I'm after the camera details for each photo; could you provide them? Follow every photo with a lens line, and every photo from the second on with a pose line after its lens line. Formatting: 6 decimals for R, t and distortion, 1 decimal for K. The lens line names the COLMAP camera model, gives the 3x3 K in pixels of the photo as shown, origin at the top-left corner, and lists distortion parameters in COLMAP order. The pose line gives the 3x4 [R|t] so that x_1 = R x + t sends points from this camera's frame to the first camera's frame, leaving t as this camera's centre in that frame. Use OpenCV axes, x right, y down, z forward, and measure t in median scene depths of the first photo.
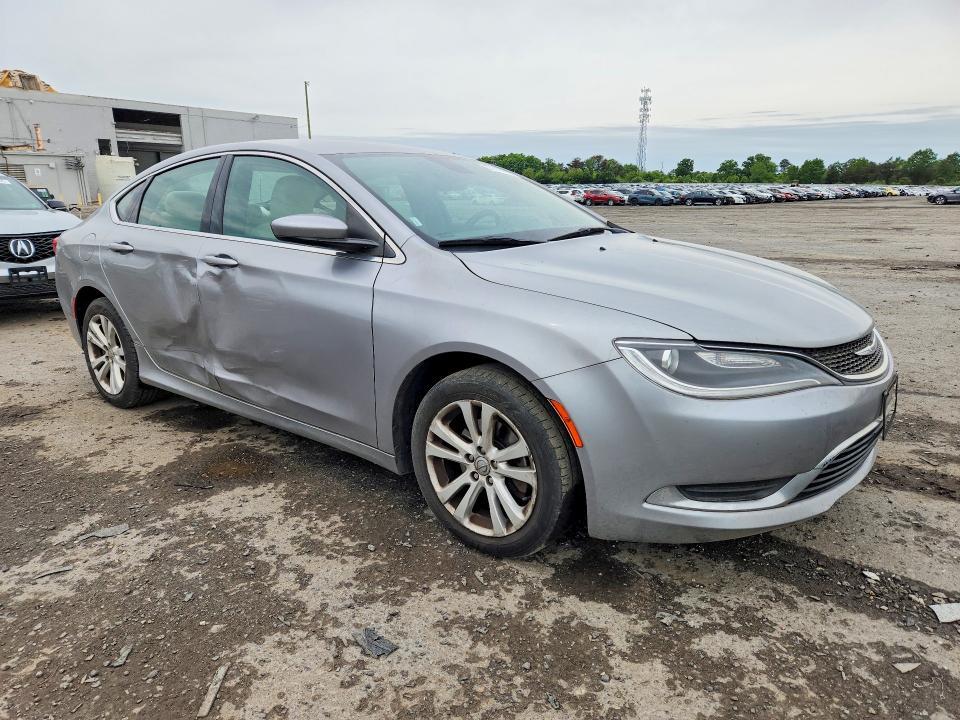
lens RADIAL K [[647.4, 0, 482.3], [0, 647.4, 362.5], [0, 0, 1]] dist [0.044957, -0.033973]
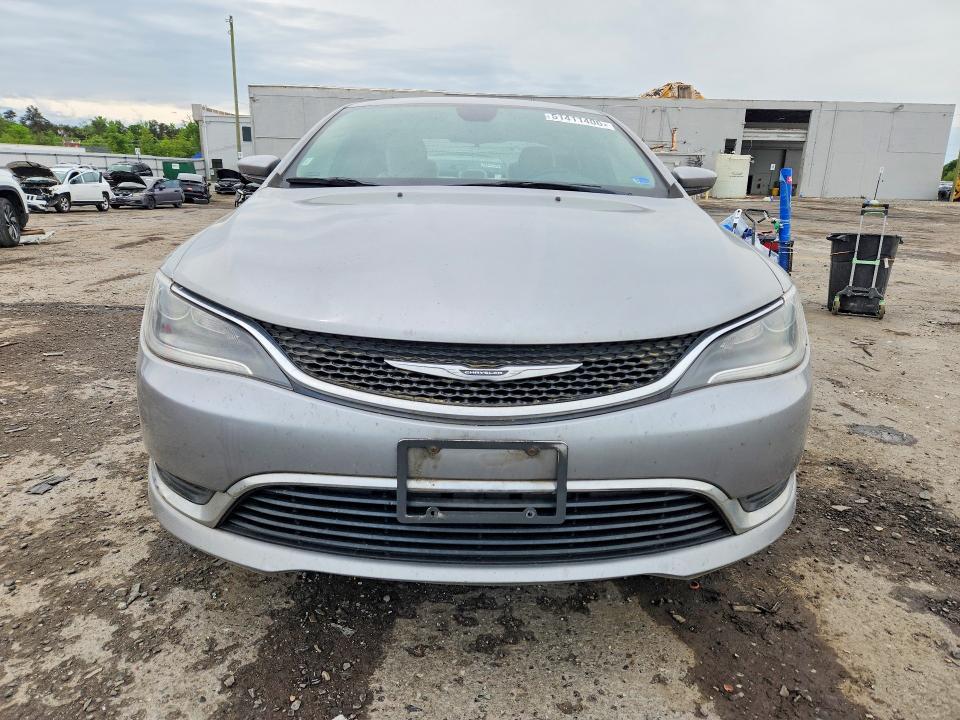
lens RADIAL K [[647.4, 0, 478.5], [0, 647.4, 353.5], [0, 0, 1]] dist [0.044957, -0.033973]
pose [[0.625731, 0.214130, -0.750073, 0.965214], [-0.223193, 0.970529, 0.090872, -0.085248], [0.747426, 0.110550, 0.655083, 0.607540]]
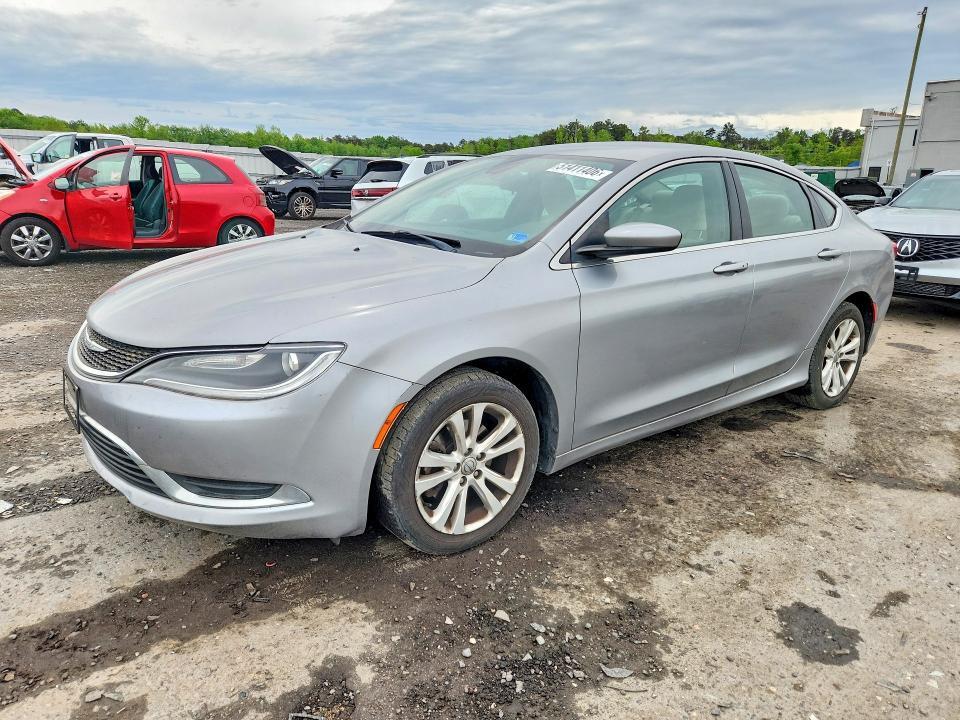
lens RADIAL K [[647.4, 0, 473.9], [0, 647.4, 358.9], [0, 0, 1]] dist [0.044957, -0.033973]
pose [[-0.248252, 0.260392, -0.933042, 1.345971], [-0.269281, 0.906680, 0.324682, -0.470883], [0.930515, 0.331854, -0.154966, 1.653804]]
